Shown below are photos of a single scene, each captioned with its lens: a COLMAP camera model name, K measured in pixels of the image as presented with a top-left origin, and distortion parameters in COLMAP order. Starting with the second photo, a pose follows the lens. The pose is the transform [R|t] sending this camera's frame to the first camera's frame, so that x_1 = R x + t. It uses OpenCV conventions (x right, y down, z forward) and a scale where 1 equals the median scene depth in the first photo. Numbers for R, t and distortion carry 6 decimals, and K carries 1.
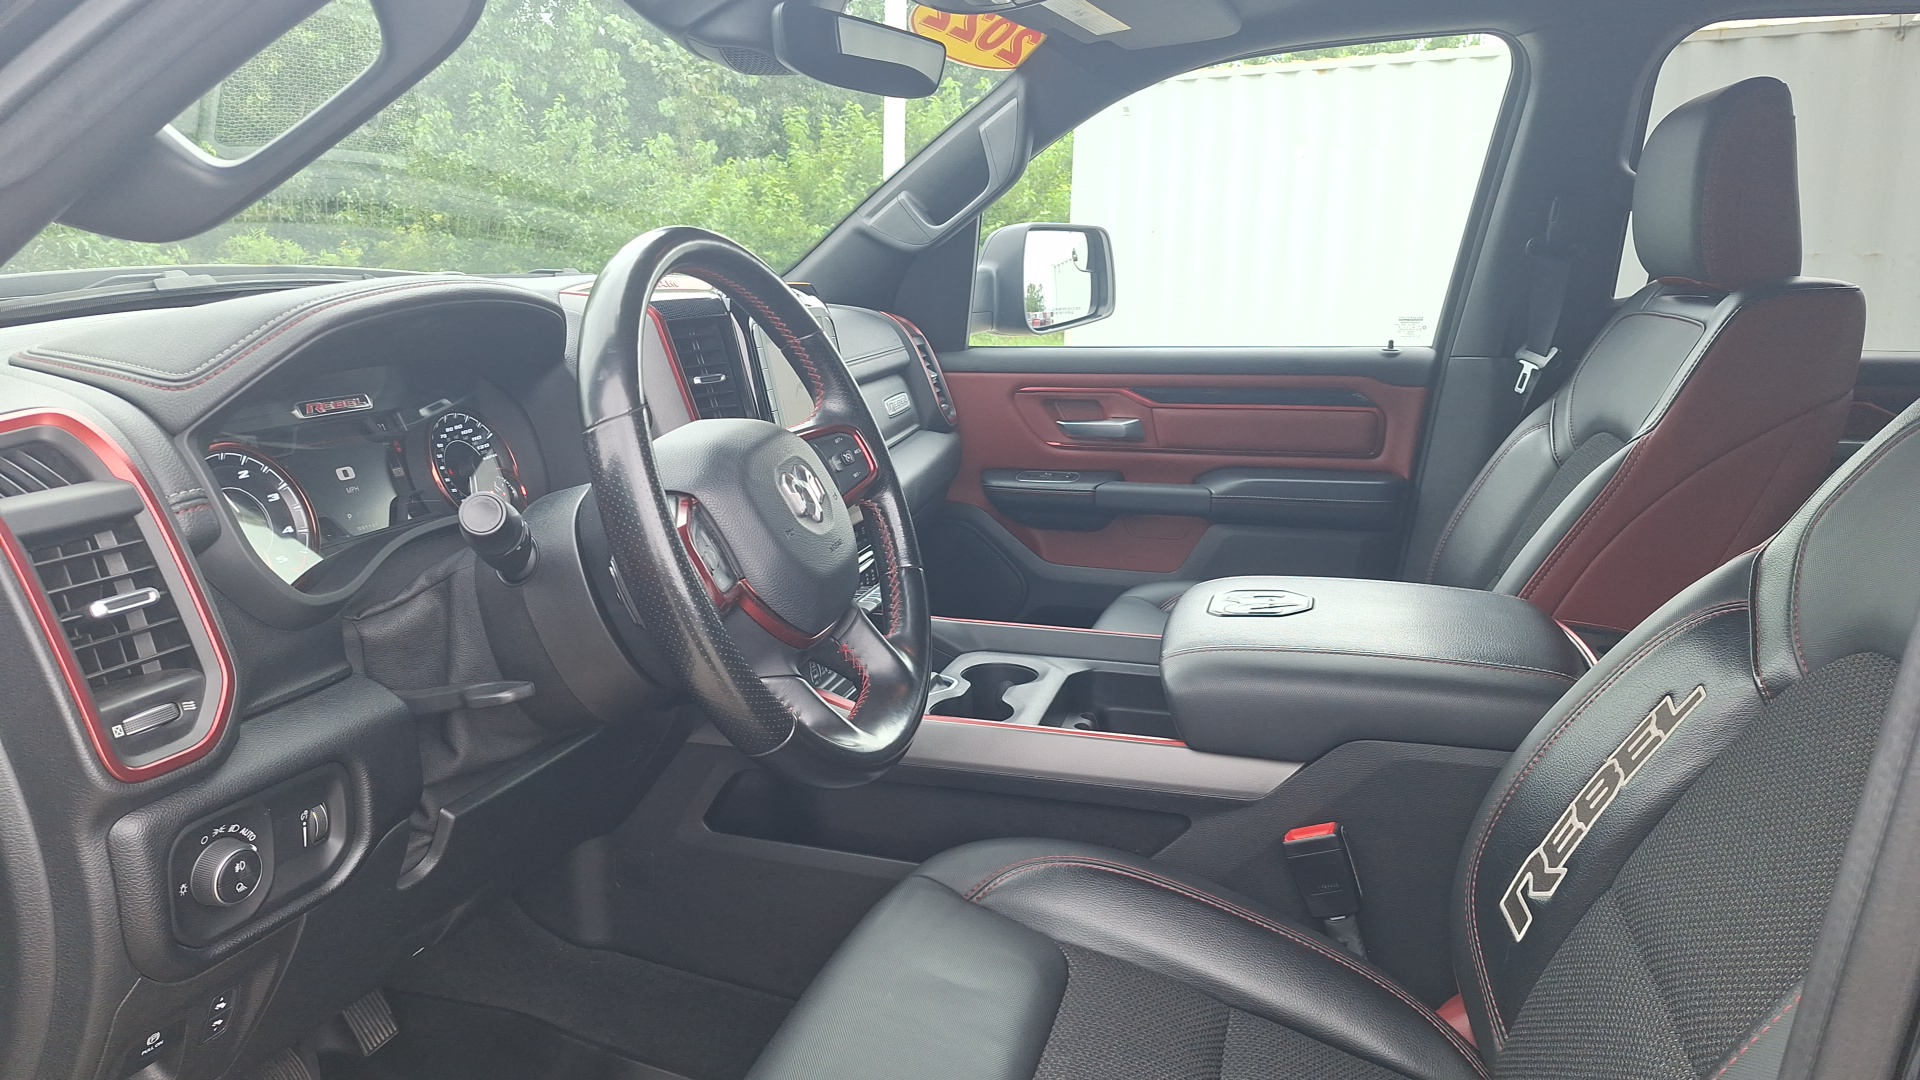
lens RADIAL K [[1314.8, 0, 960.0], [0, 1314.8, 540.0], [0, 0, 1]] dist [0.082594, -0.086253]
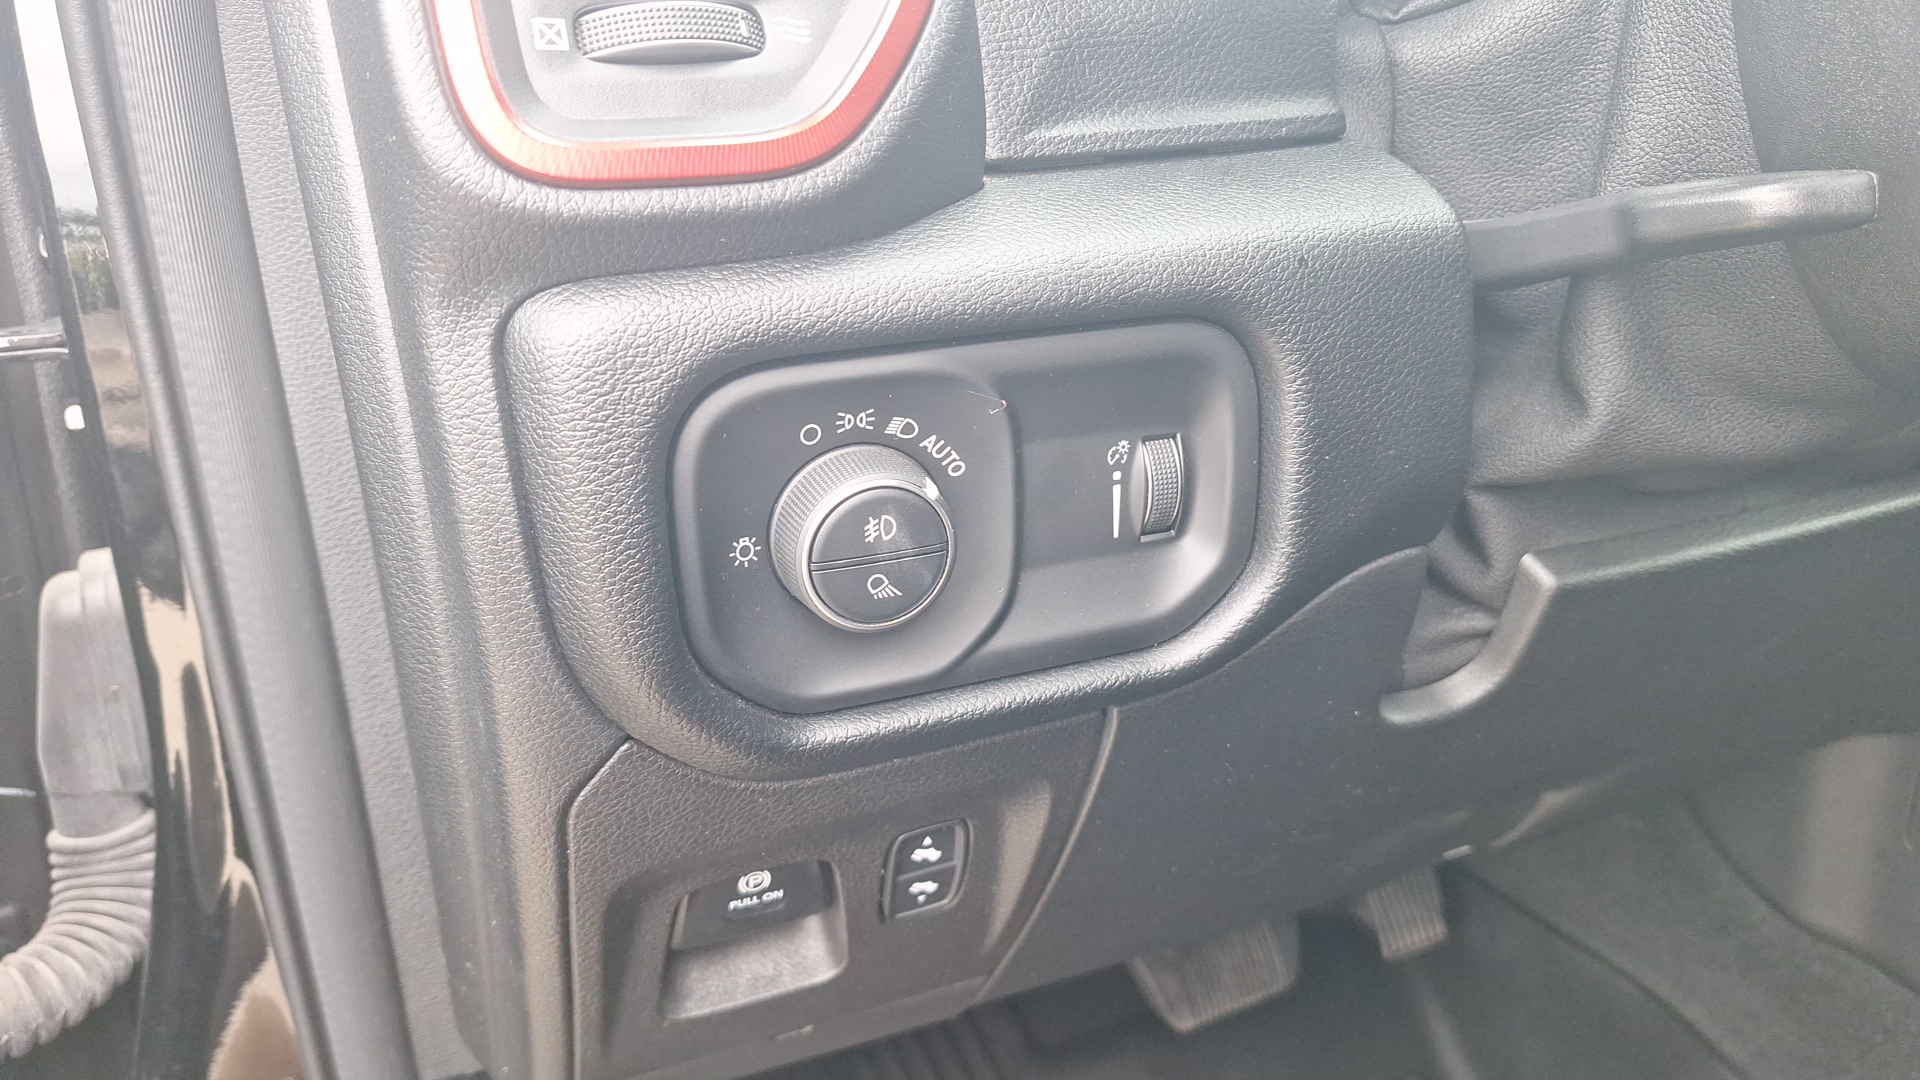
lens RADIAL K [[1346.1, 0, 946.5], [0, 1346.1, 536.3], [0, 0, 1]] dist [0.079056, -0.121873]
pose [[0.645370, 0.197640, -0.737859, -0.230830], [-0.096353, 0.979295, 0.178036, 0.158632], [0.757769, -0.043804, 0.651051, 0.685466]]
